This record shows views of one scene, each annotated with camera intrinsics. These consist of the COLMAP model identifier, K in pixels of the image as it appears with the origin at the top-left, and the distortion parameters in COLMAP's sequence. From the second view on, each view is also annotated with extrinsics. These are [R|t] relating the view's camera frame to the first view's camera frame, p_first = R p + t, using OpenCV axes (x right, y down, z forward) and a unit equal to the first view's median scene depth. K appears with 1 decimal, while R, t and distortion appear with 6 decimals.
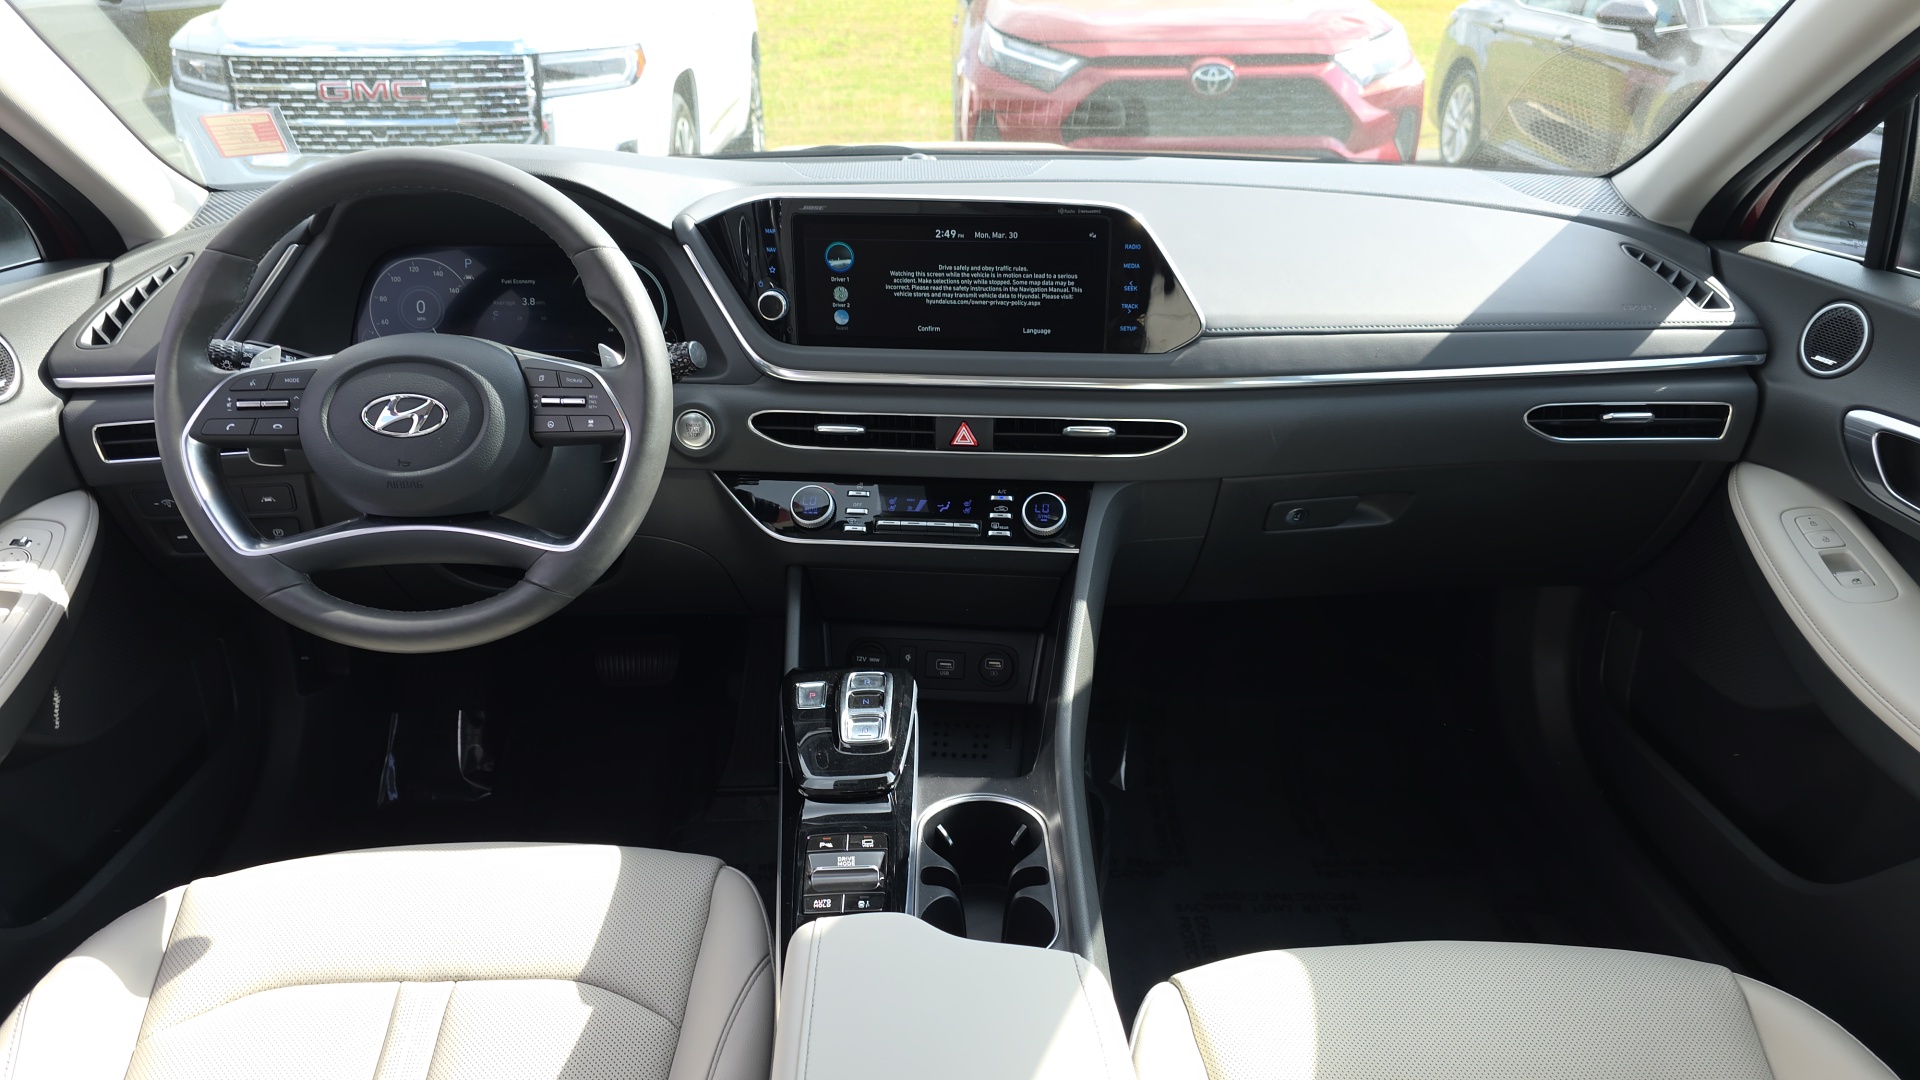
lens RADIAL K [[1304.9, 0, 945.7], [0, 1304.9, 544.5], [0, 0, 1]] dist [0.066583, -0.068210]
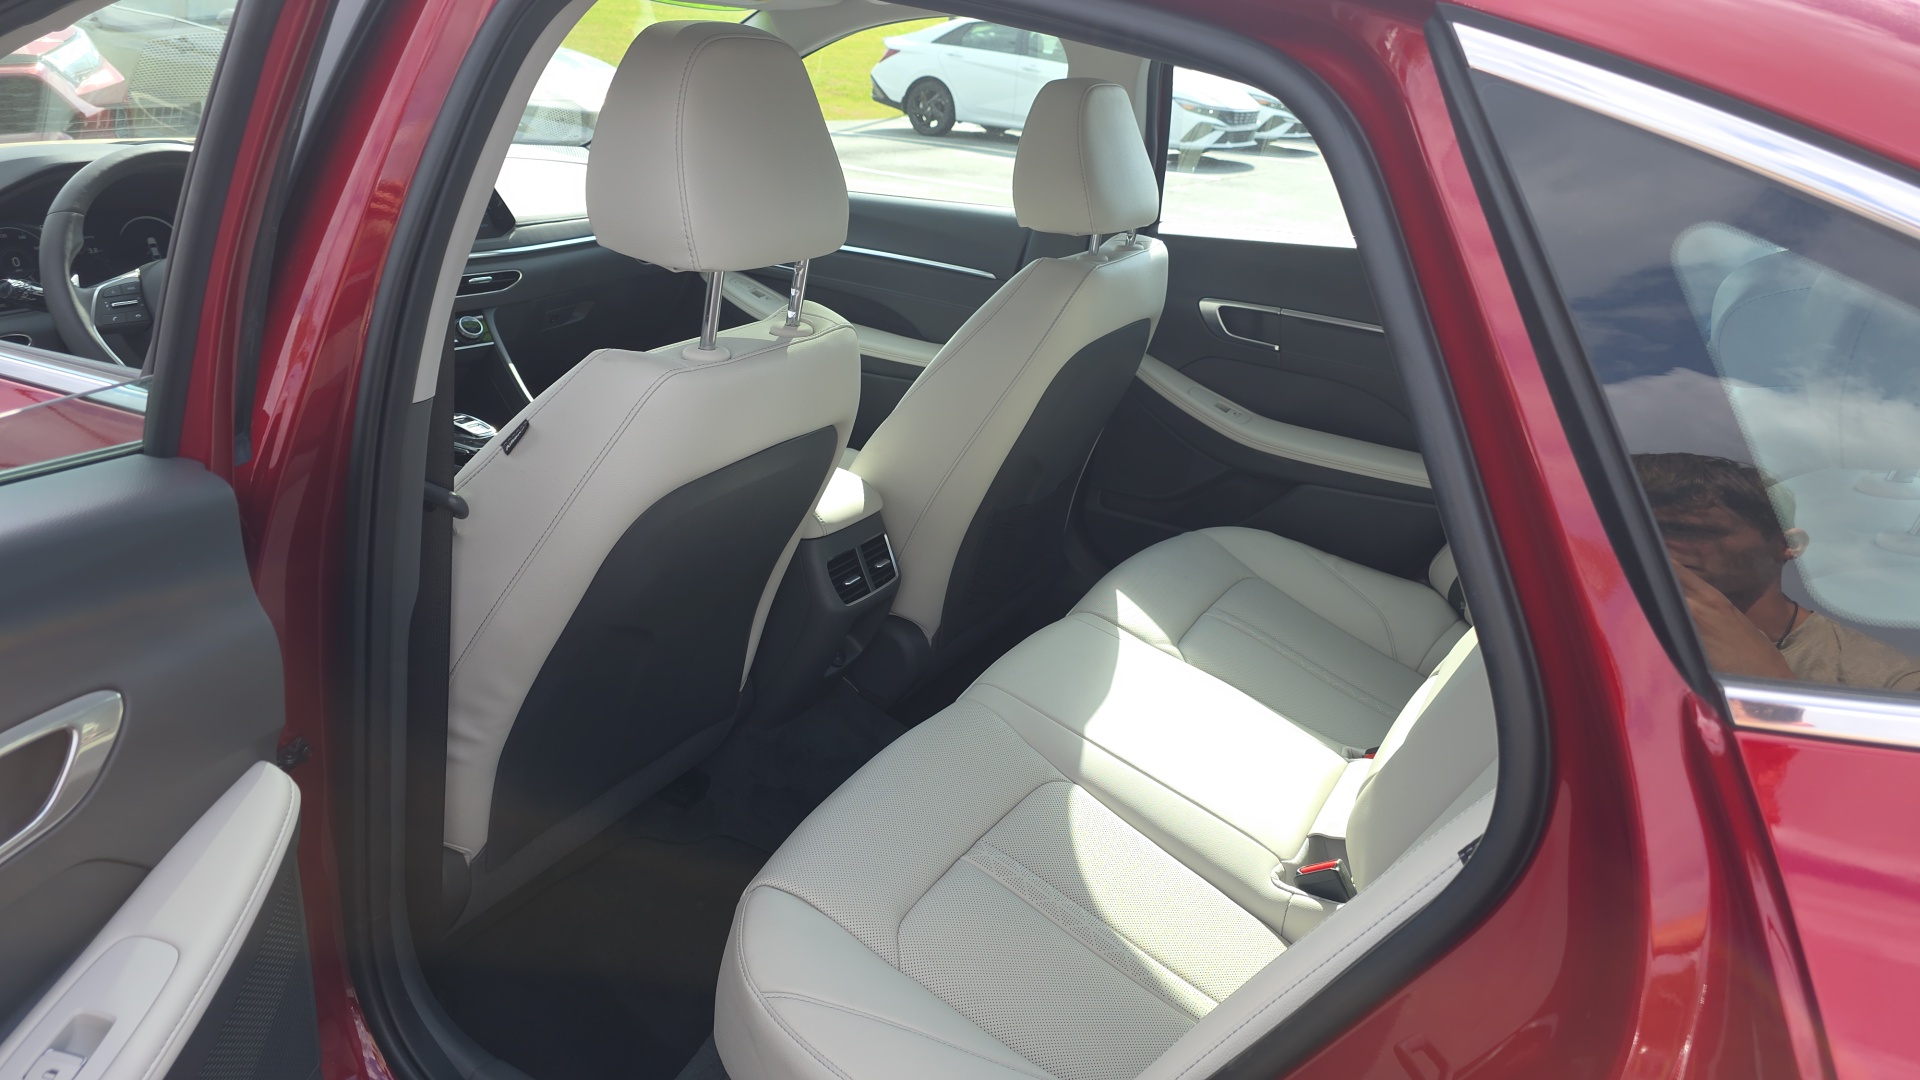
lens RADIAL K [[1308.2, 0, 942.7], [0, 1308.2, 554.8], [0, 0, 1]] dist [0.046634, -0.050099]
pose [[0.545743, -0.281487, 0.789259, -1.172023], [0.265858, 0.951391, 0.155481, 0.179804], [-0.794660, 0.124978, 0.594051, -0.655723]]
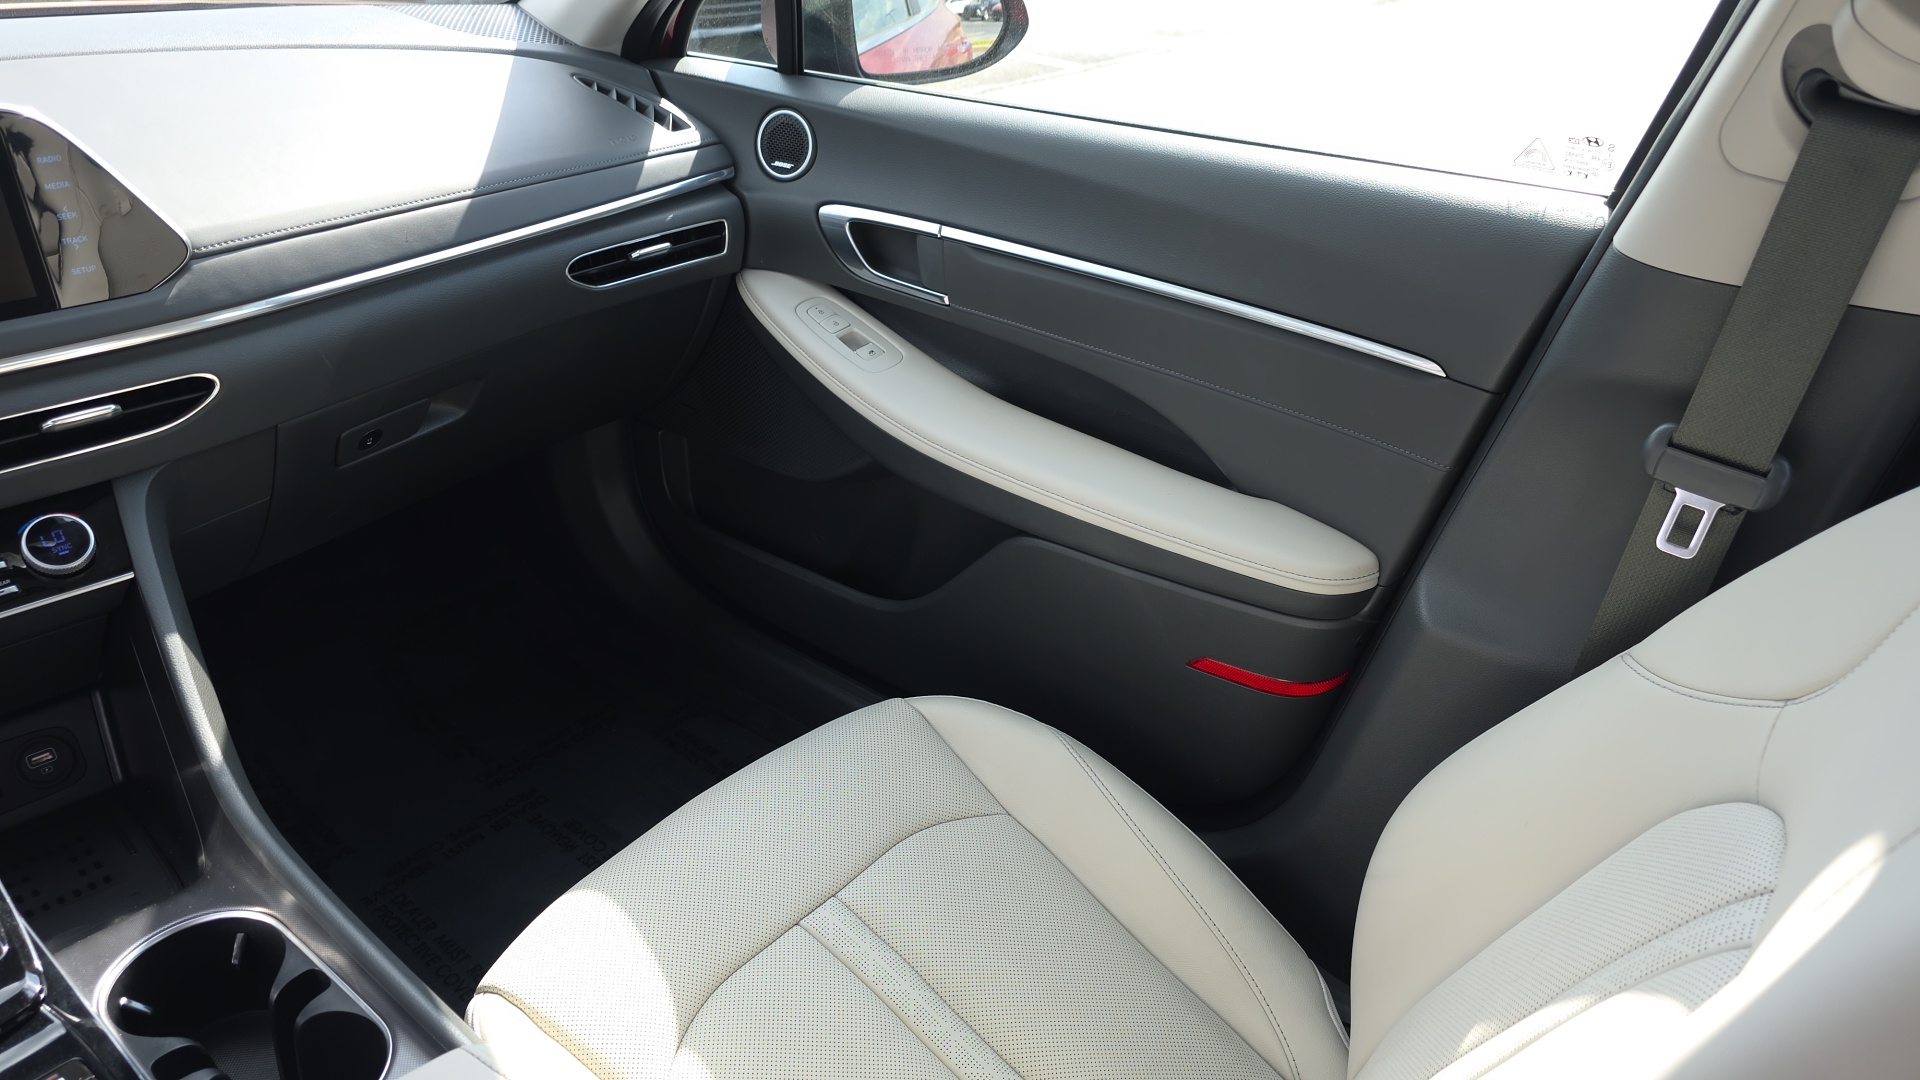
lens RADIAL K [[1318.7, 0, 957.9], [0, 1318.7, 545.0], [0, 0, 1]] dist [0.082117, -0.092605]
pose [[0.644523, -0.360651, 0.674181, -0.107528], [0.268926, 0.932351, 0.241662, -0.070224], [-0.715729, 0.025548, 0.697910, 0.122727]]
